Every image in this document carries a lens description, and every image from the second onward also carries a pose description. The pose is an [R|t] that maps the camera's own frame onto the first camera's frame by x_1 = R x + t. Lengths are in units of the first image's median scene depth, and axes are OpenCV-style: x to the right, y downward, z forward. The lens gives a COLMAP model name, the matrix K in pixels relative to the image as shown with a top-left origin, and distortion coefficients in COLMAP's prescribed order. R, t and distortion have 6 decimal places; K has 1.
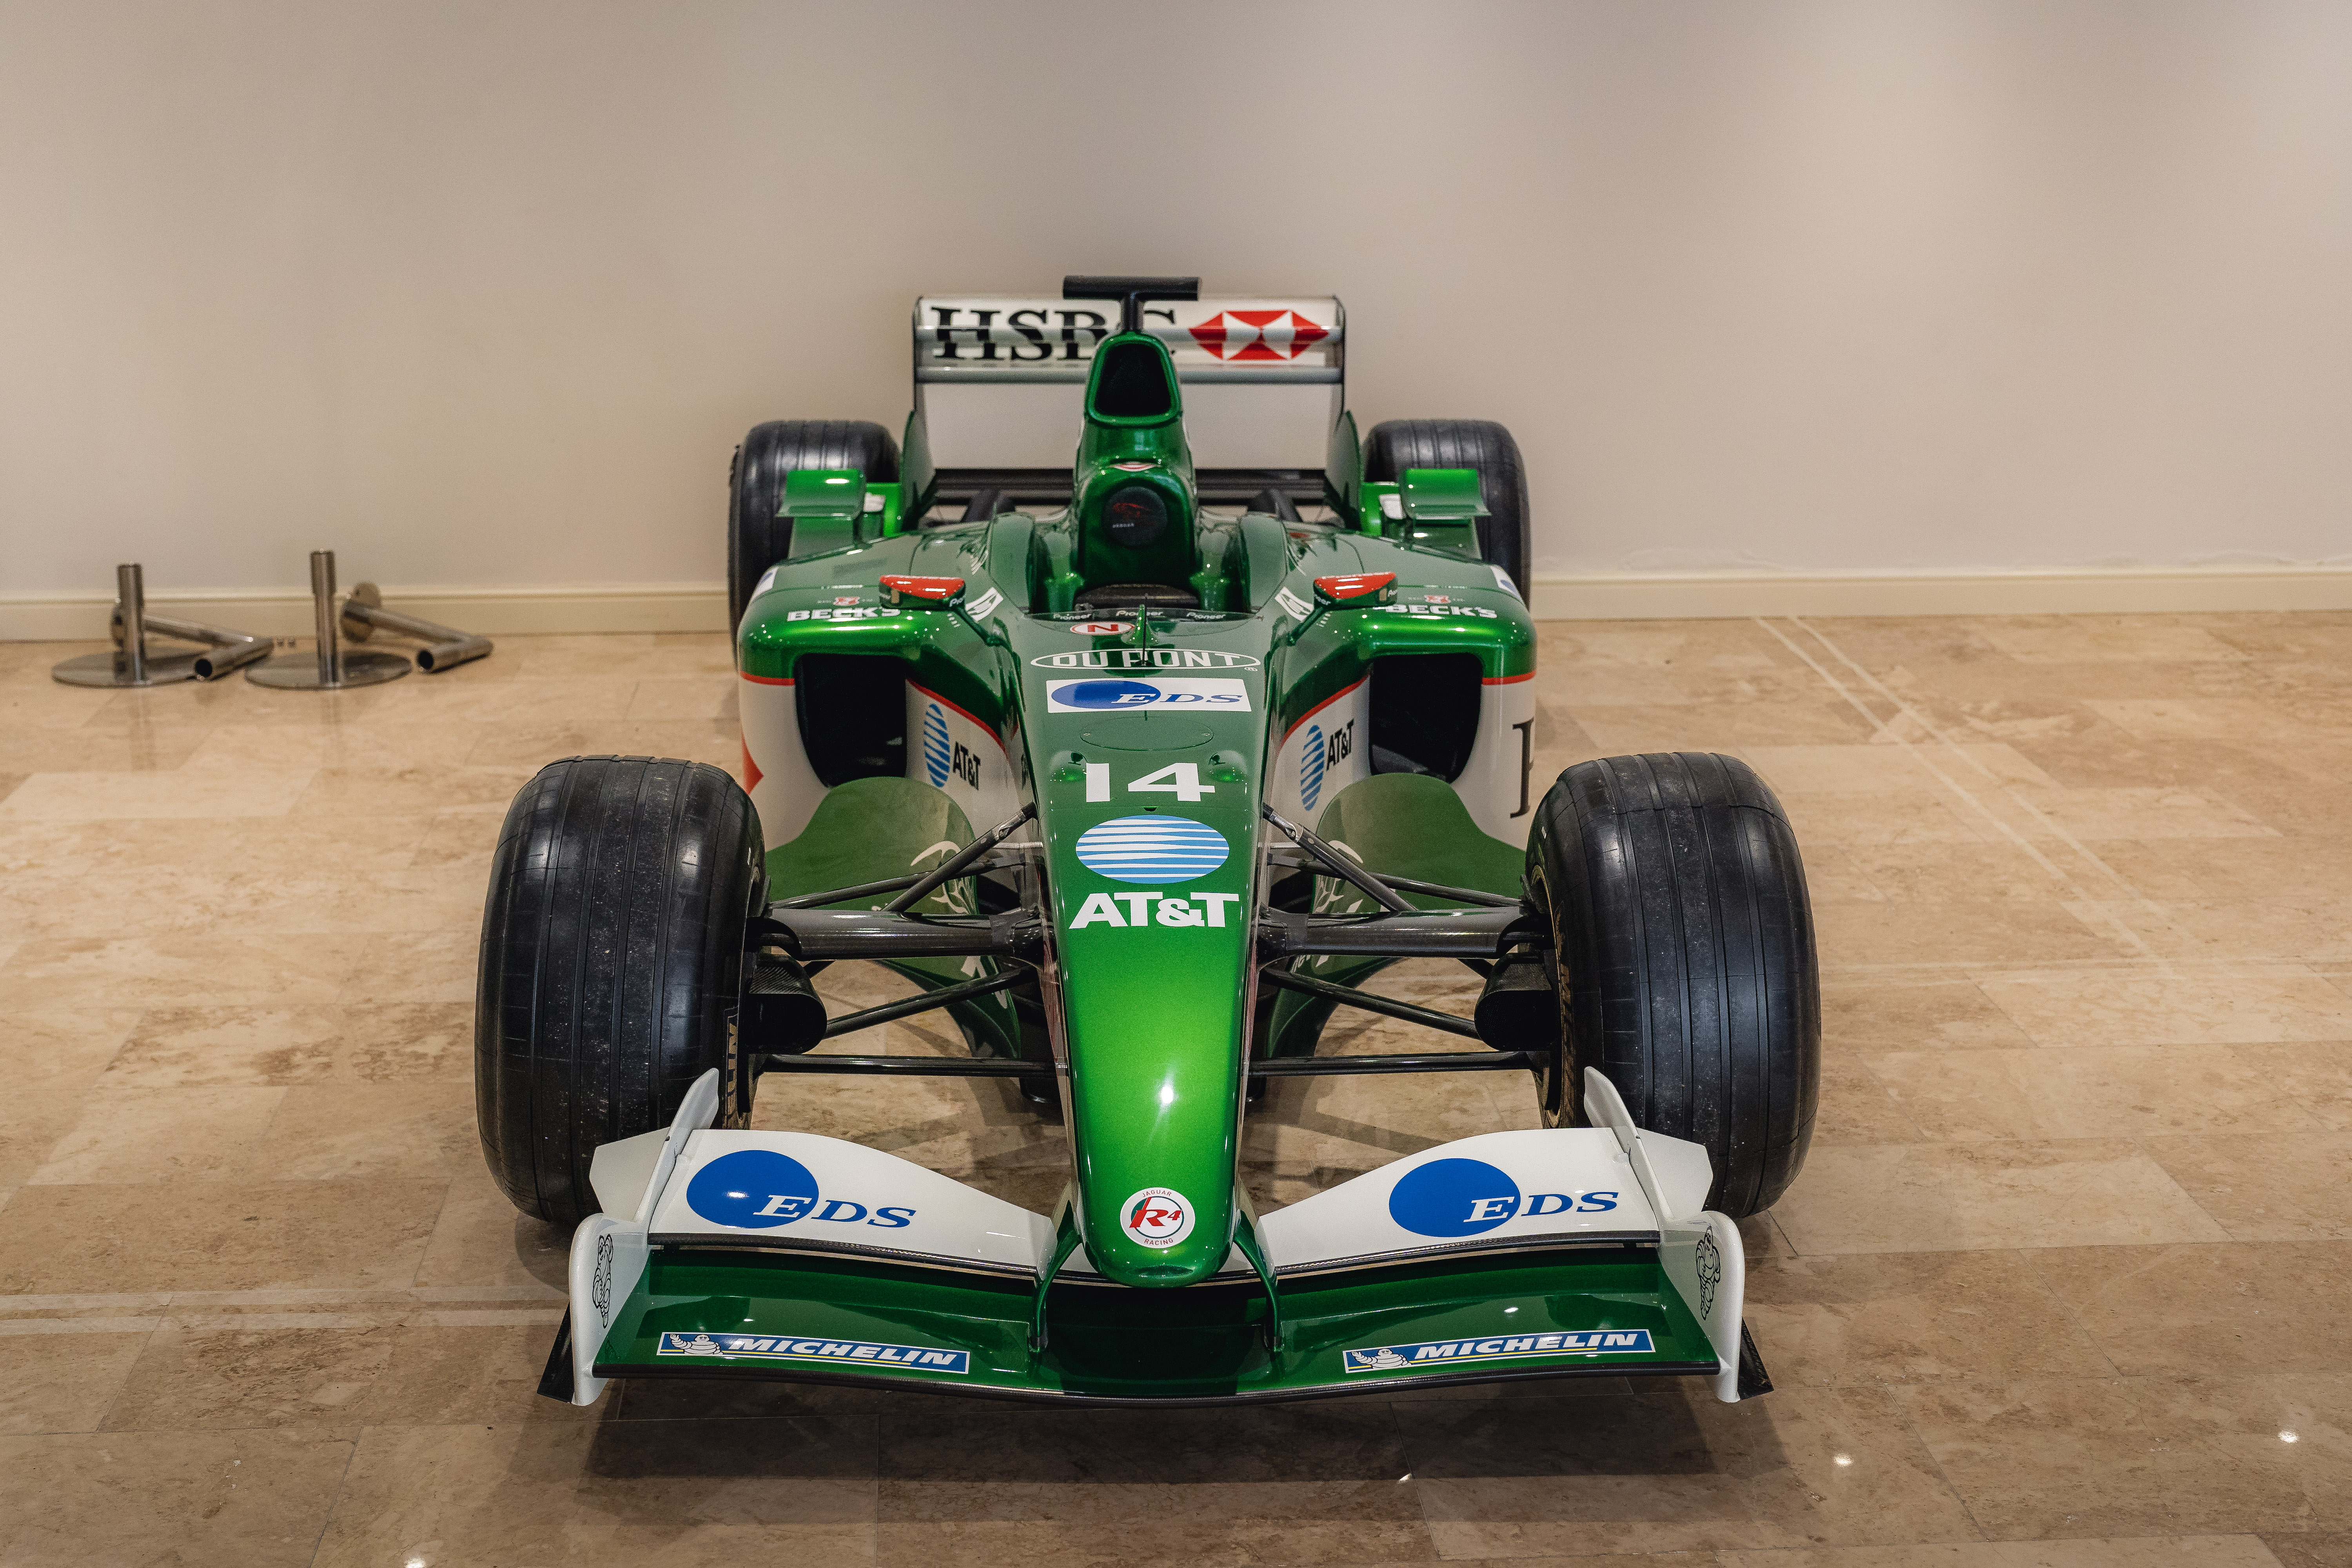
lens RADIAL K [[4146.2, 0, 1176.0], [0, 4146.2, 784.0], [0, 0, 1]] dist [-0.242786, 1.365182]
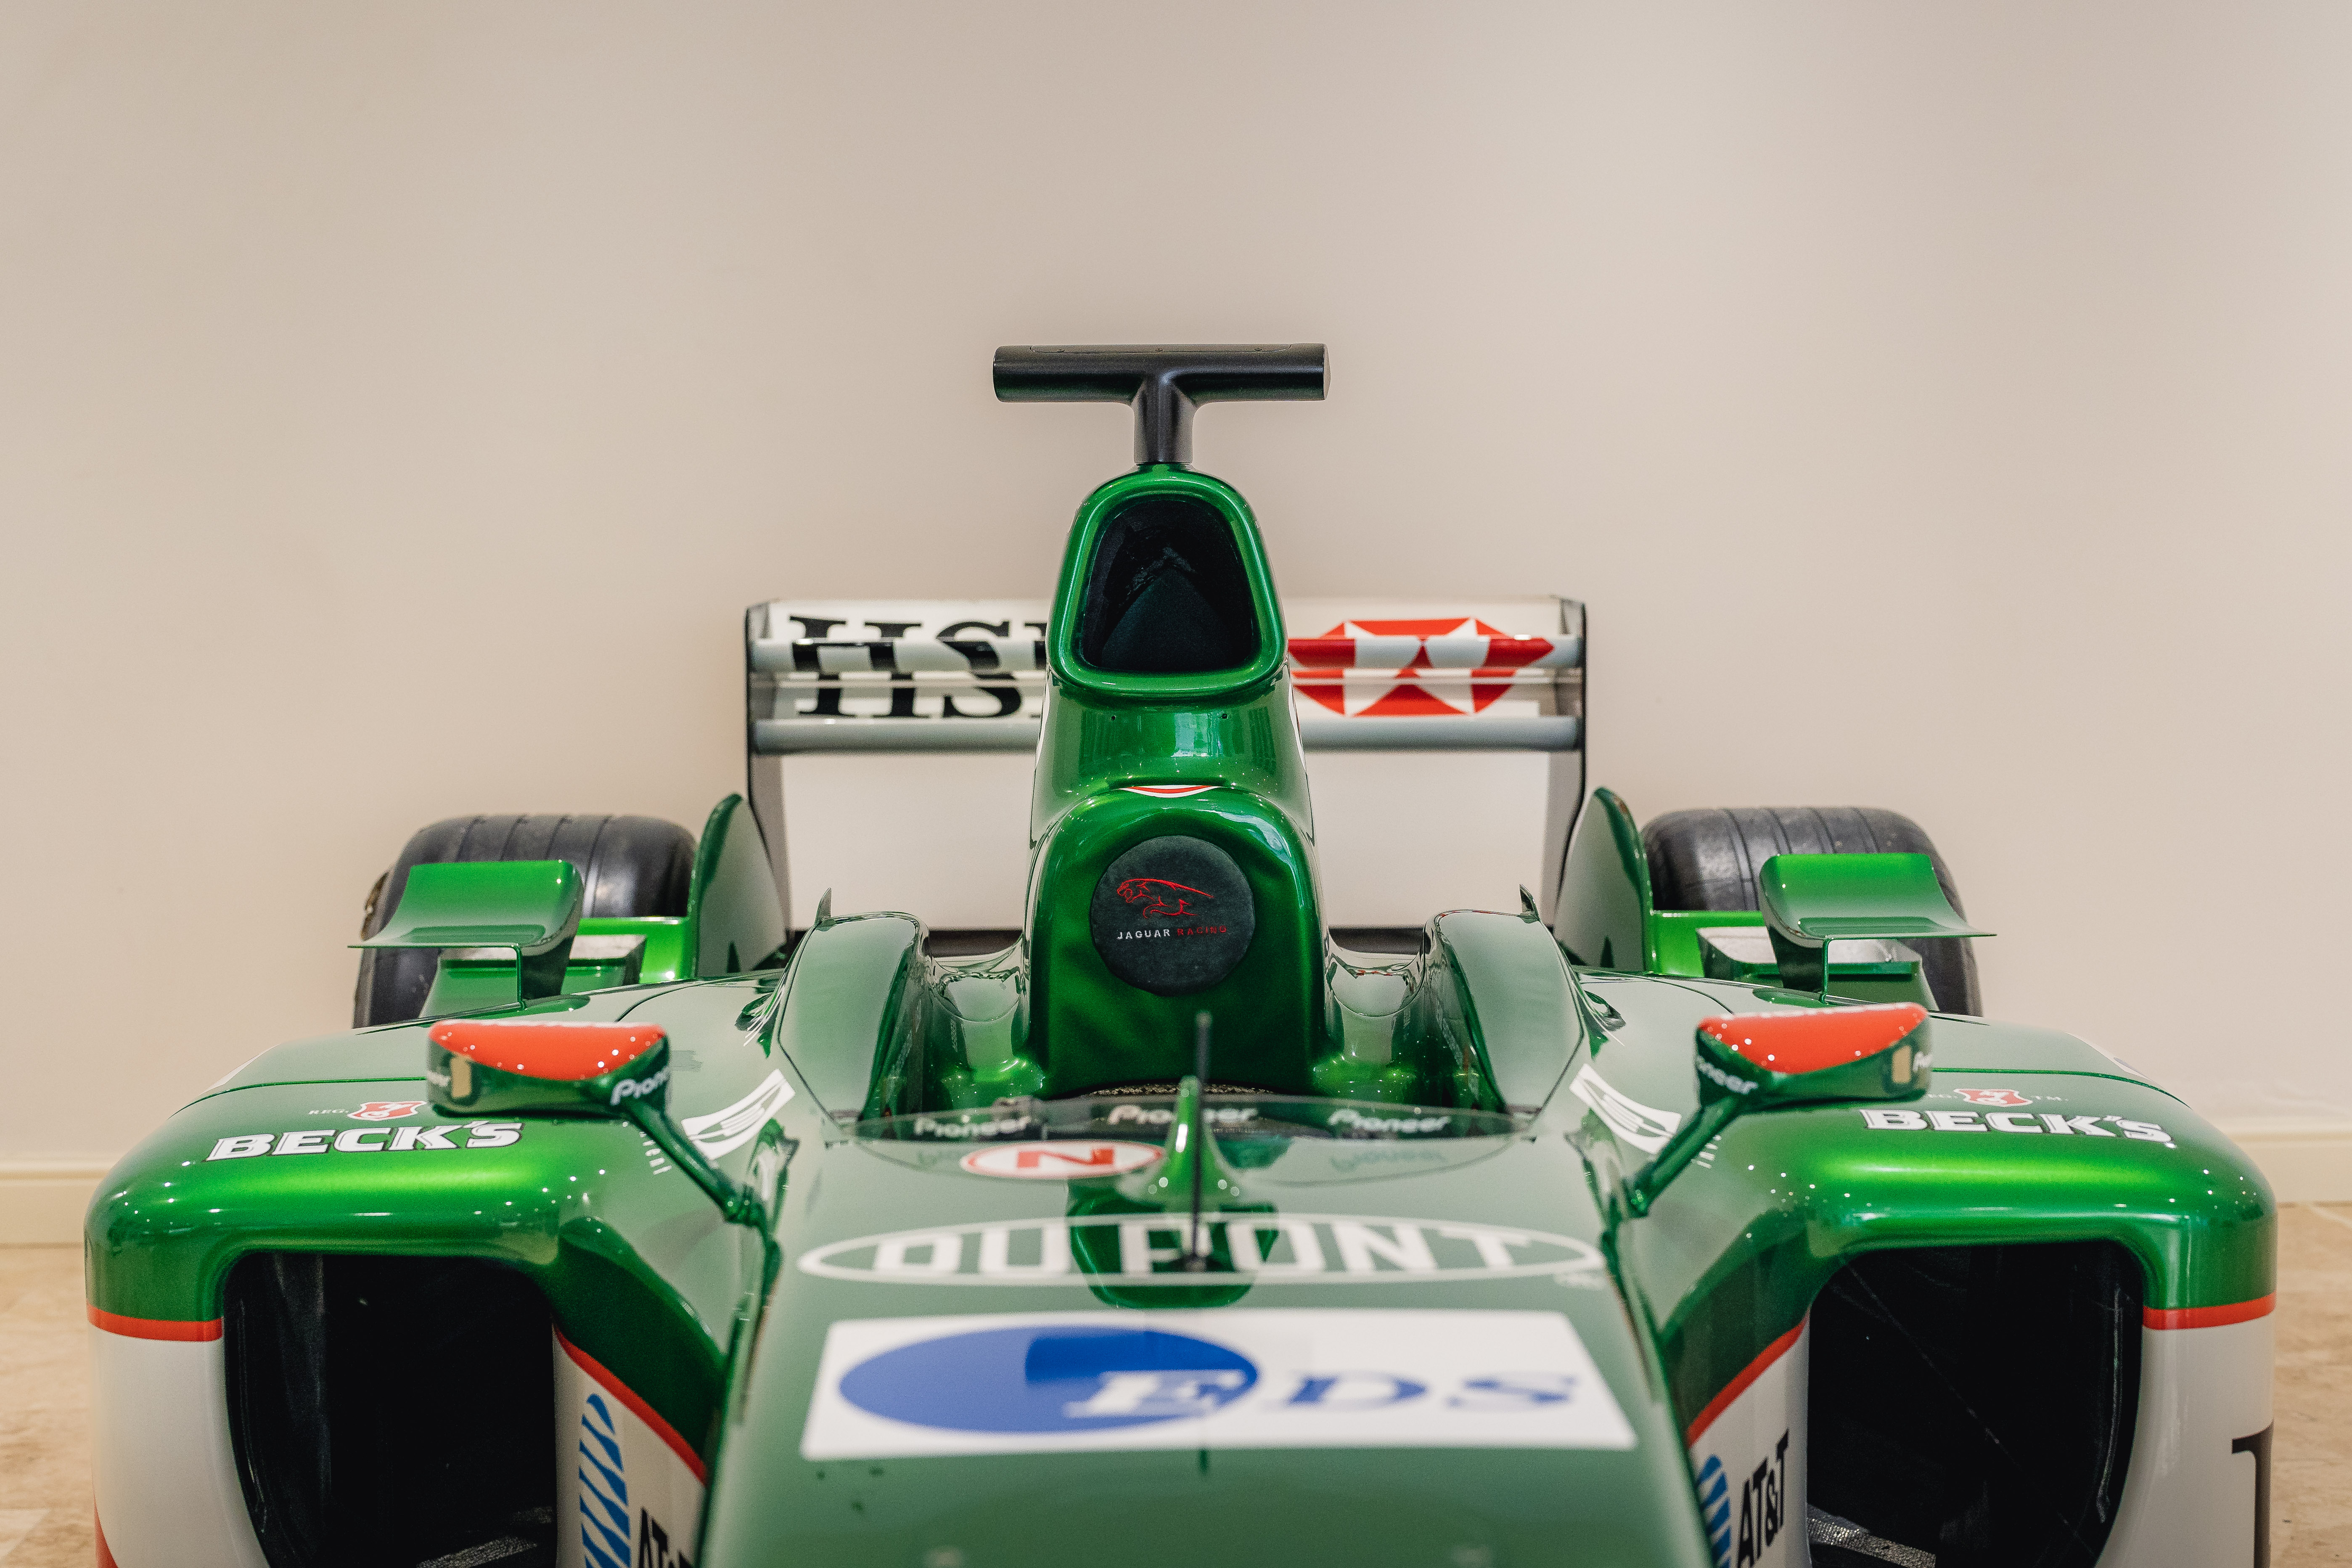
lens RADIAL K [[4146.0, 0, 1176.0], [0, 4146.0, 784.0], [0, 0, 1]] dist [-0.242786, 1.365182]
pose [[0.999899, -0.006748, -0.012505, -0.004785], [0.004716, 0.987757, -0.155926, -0.015533], [0.013405, 0.155851, 0.987690, 0.639474]]
